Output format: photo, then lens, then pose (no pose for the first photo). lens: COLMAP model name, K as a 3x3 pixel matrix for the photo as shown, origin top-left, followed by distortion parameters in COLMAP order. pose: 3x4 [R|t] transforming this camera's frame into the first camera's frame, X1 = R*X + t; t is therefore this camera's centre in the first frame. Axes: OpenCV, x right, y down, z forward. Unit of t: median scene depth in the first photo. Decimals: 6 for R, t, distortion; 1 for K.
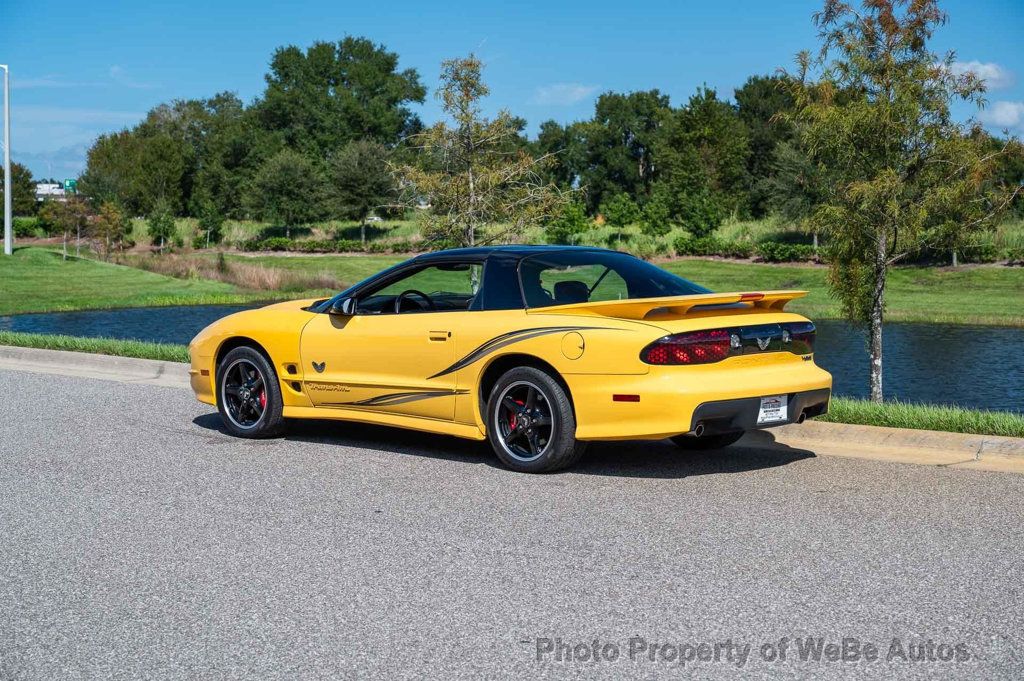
lens RADIAL K [[2069.0, 0, 514.6], [0, 2069.0, 335.4], [0, 0, 1]] dist [0.014906, 0.000000]
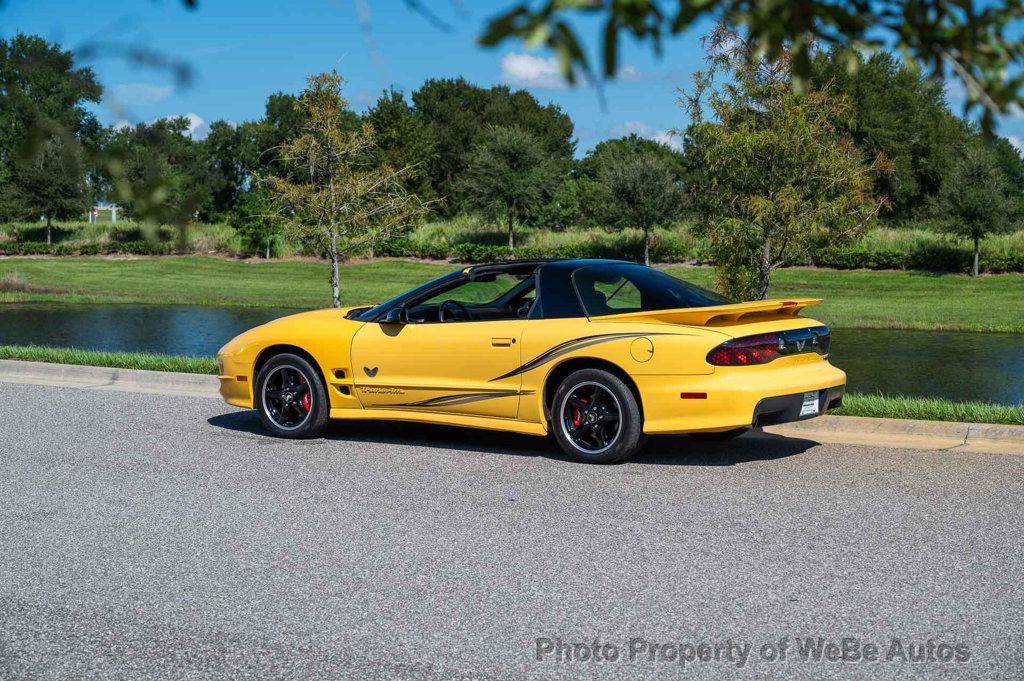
lens RADIAL K [[2069.0, 0, 512.2], [0, 2069.0, 342.7], [0, 0, 1]] dist [0.014906, 0.000000]
pose [[0.985853, -0.011485, 0.167218, -0.187516], [0.010852, 0.999930, 0.004703, -0.003999], [-0.167260, -0.002822, 0.985909, -0.078178]]
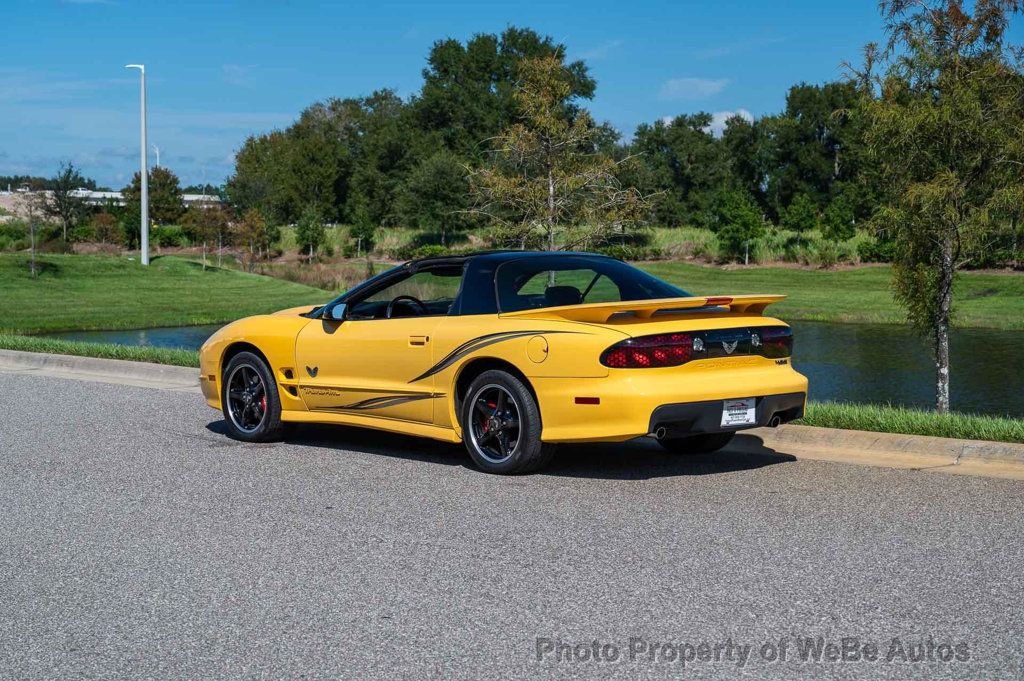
lens RADIAL K [[2255.0, 0, 472.2], [0, 2255.0, 370.3], [0, 0, 1]] dist [0.049724, 0.000000]
pose [[0.994492, -0.000126, -0.104814, 0.092004], [0.001004, 0.999965, 0.008320, 0.005005], [0.104809, -0.008380, 0.994457, -0.086406]]
